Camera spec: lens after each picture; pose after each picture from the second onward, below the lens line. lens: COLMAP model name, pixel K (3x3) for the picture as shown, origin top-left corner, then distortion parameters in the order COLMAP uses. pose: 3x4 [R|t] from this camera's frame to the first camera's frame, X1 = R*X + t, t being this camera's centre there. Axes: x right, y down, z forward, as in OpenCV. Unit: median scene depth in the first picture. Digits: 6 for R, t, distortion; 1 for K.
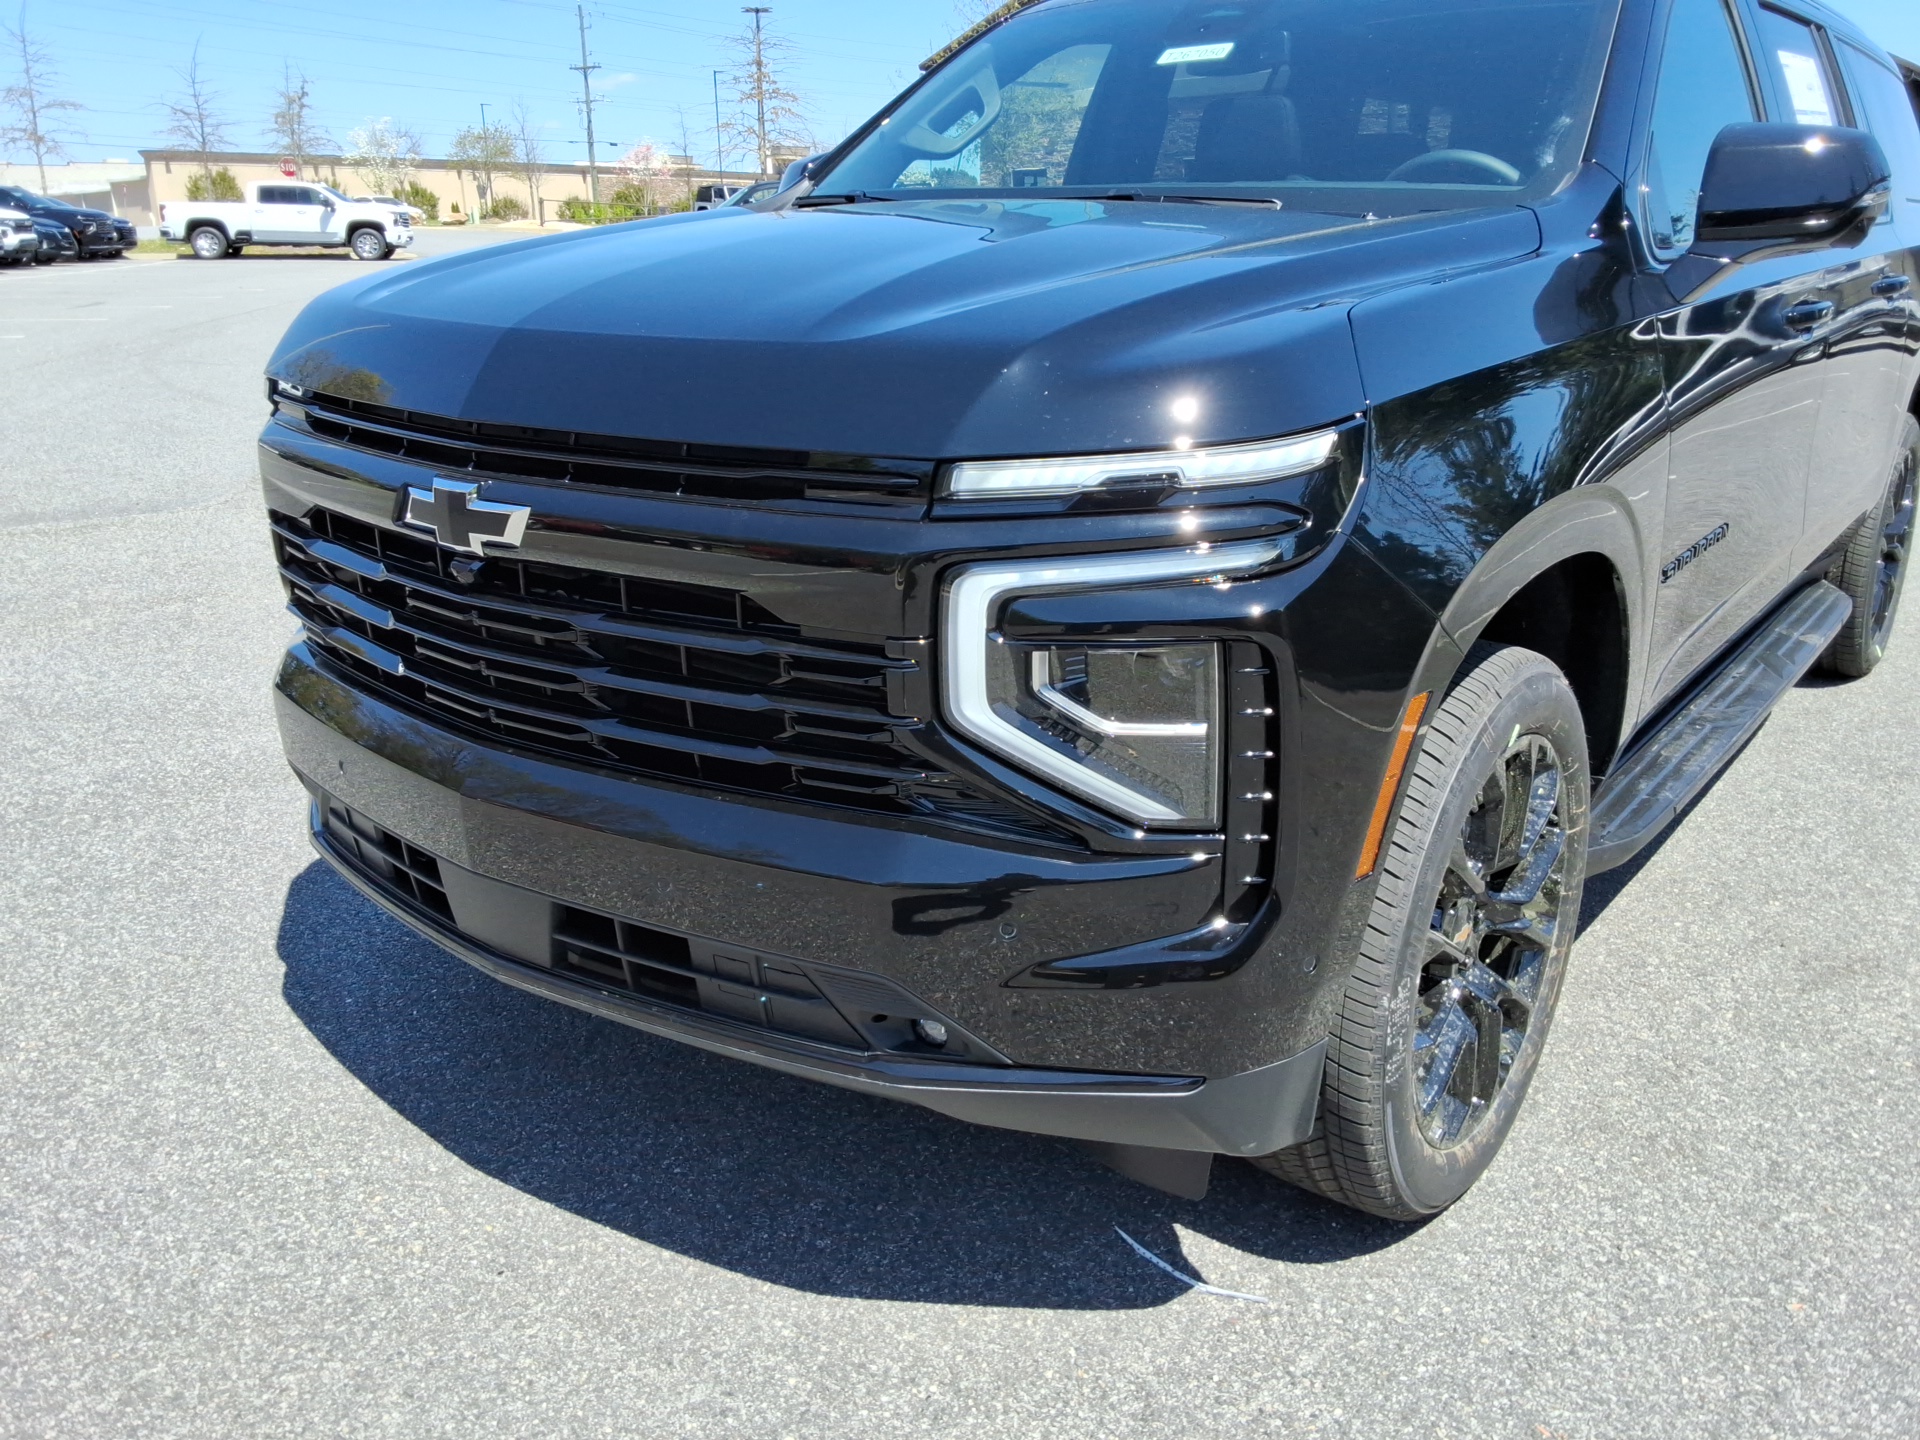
lens RADIAL K [[1544.9, 0, 950.5], [0, 1544.9, 711.6], [0, 0, 1]] dist [0.089903, -0.142384]
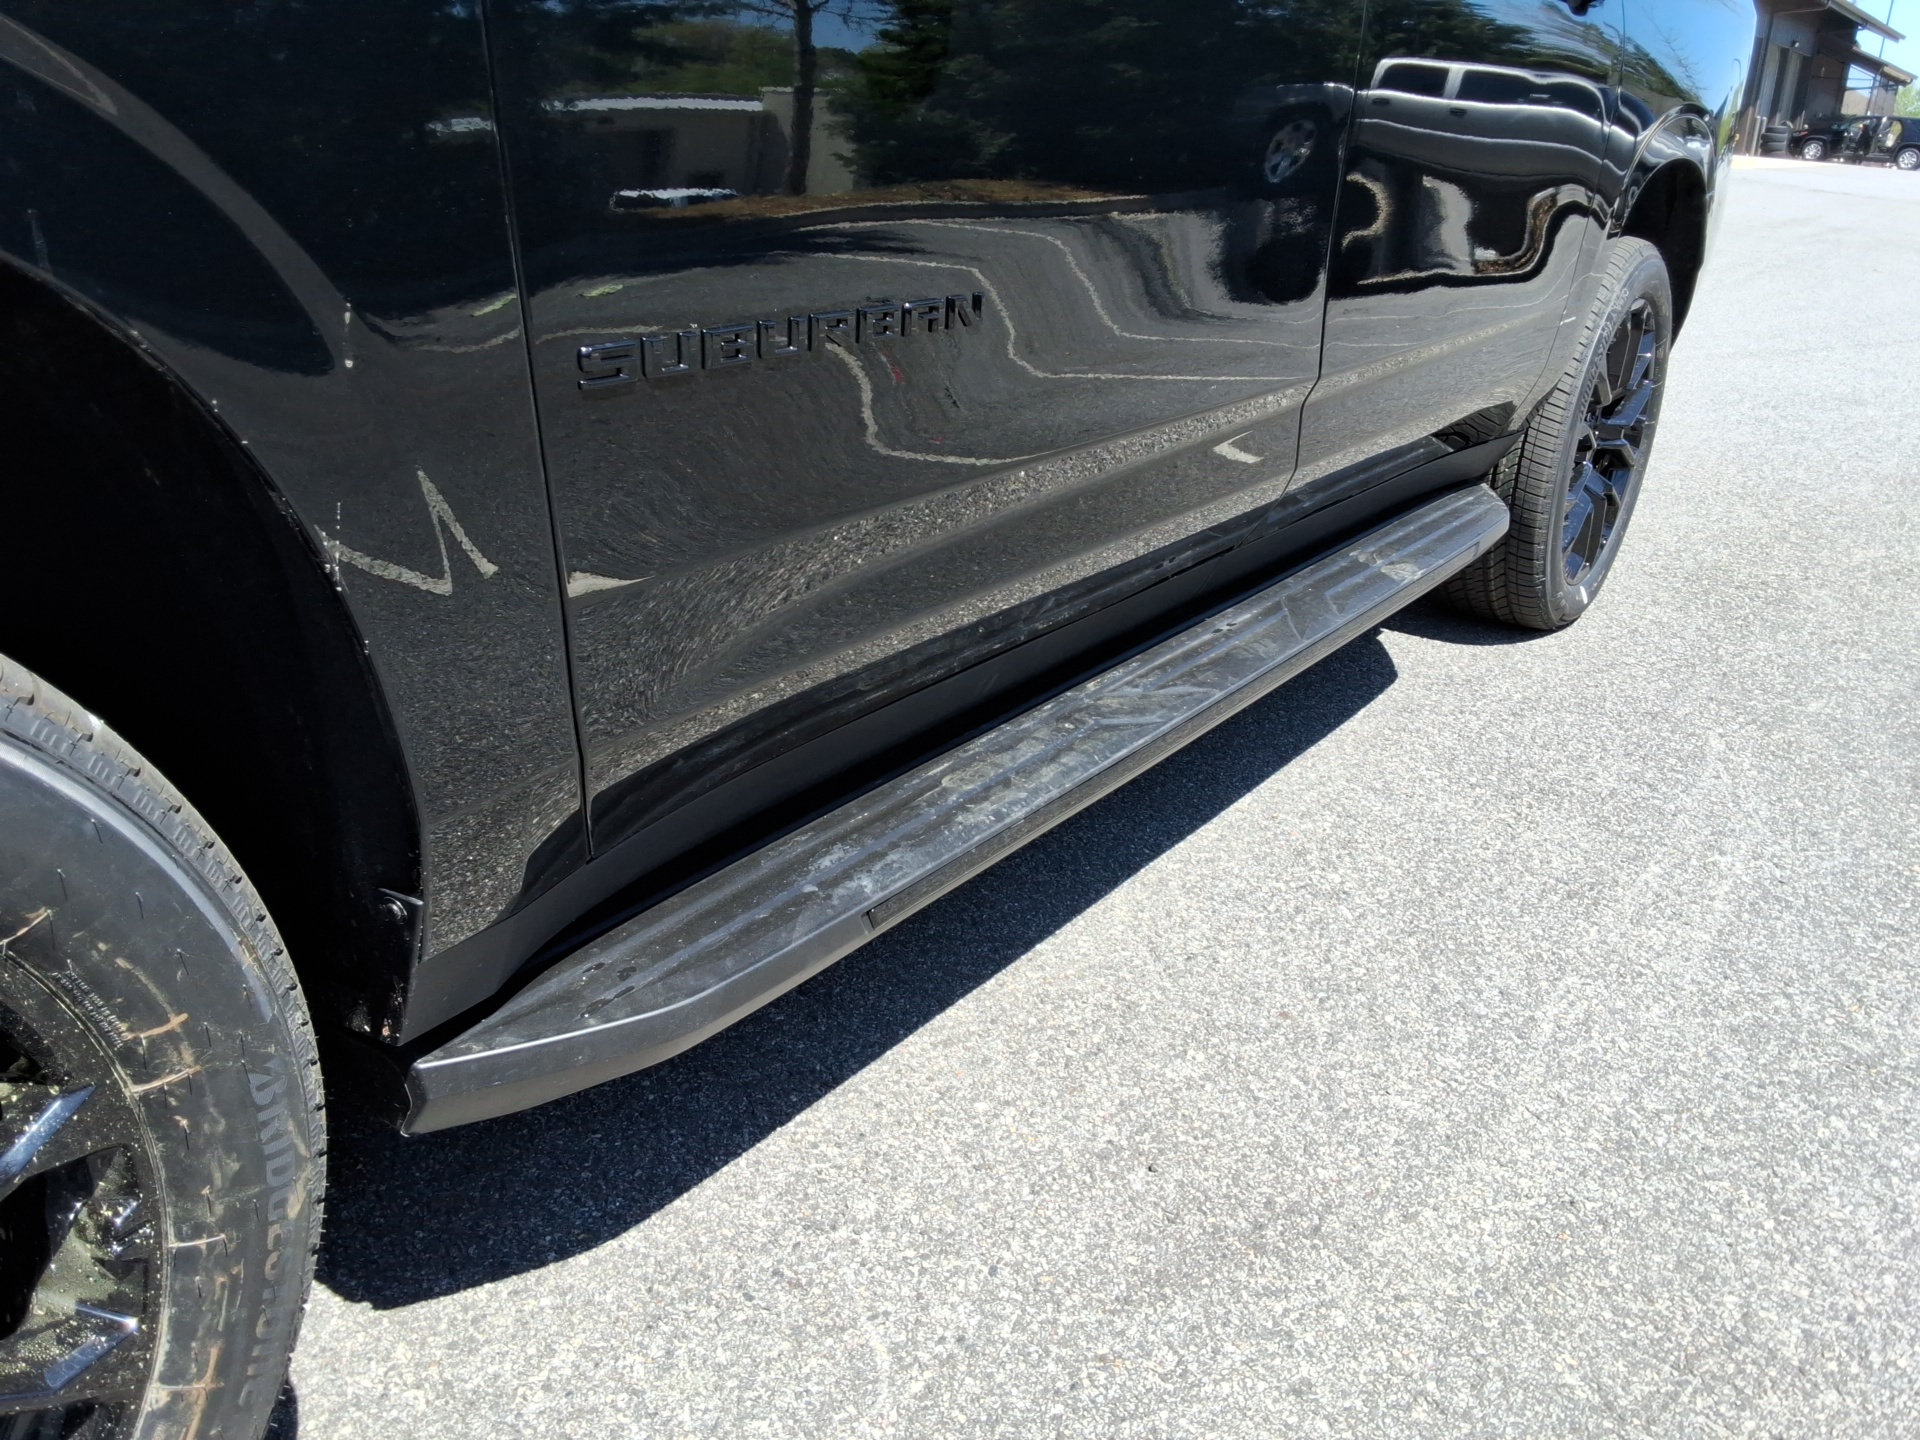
lens RADIAL K [[1544.9, 0, 976.7], [0, 1544.9, 687.5], [0, 0, 1]] dist [0.089903, -0.142384]
pose [[0.996463, 0.042677, 0.072387, 0.596684], [-0.046142, 0.997834, 0.046882, -0.037692], [-0.070230, -0.050056, 0.996274, 0.709493]]
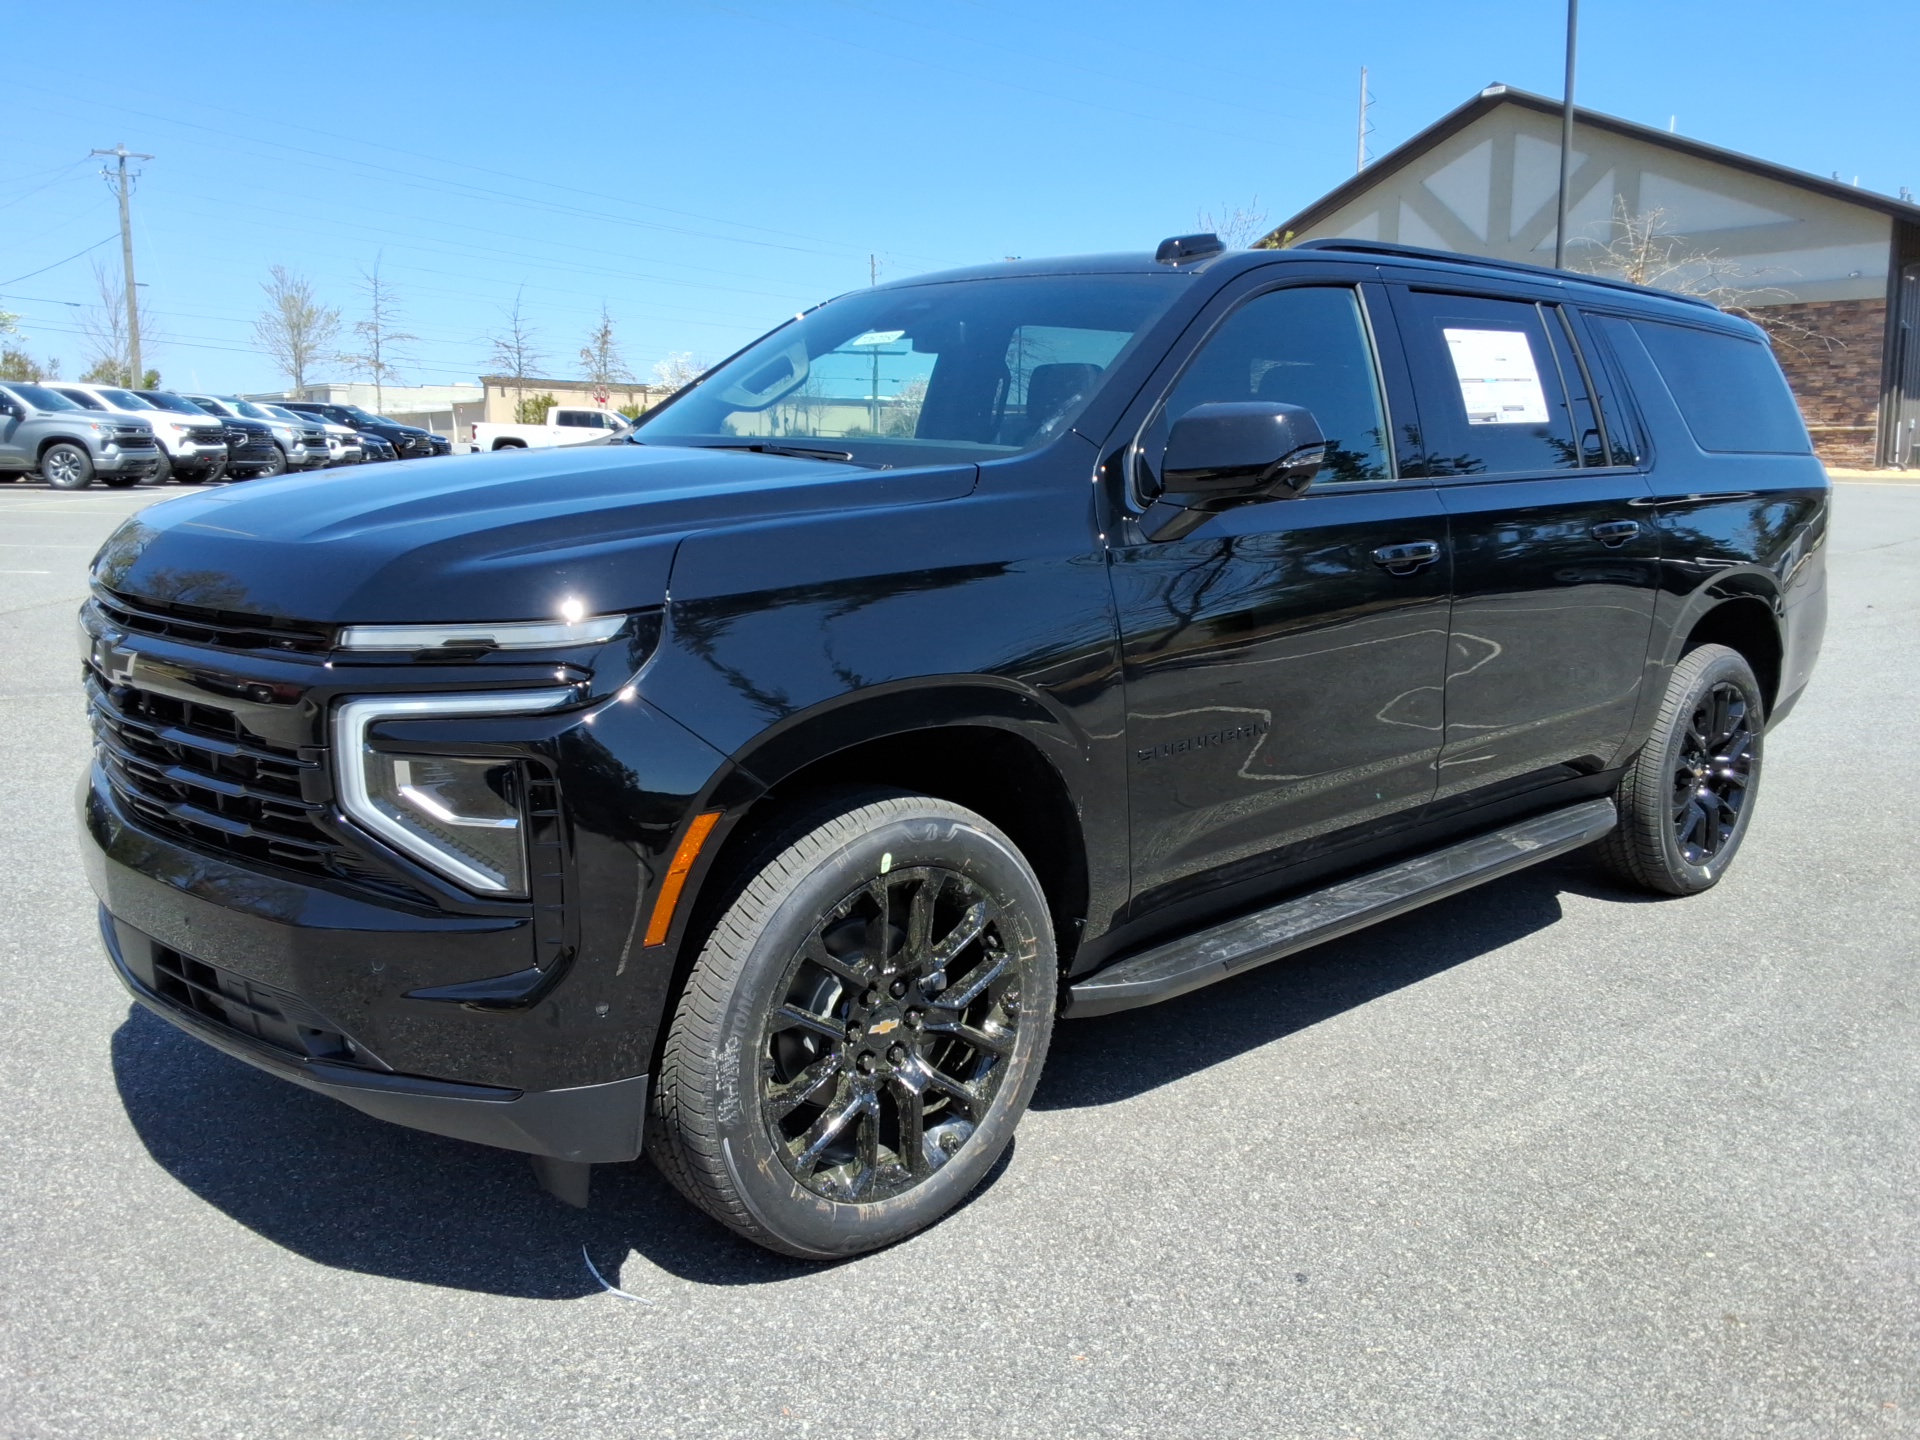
lens RADIAL K [[1544.9, 0, 970.2], [0, 1544.9, 707.8], [0, 0, 1]] dist [0.089903, -0.142384]
pose [[0.986180, 0.043362, -0.159900, 0.587899], [-0.064939, 0.989082, -0.132288, 0.049929], [0.152418, 0.140843, 0.978229, -0.236735]]
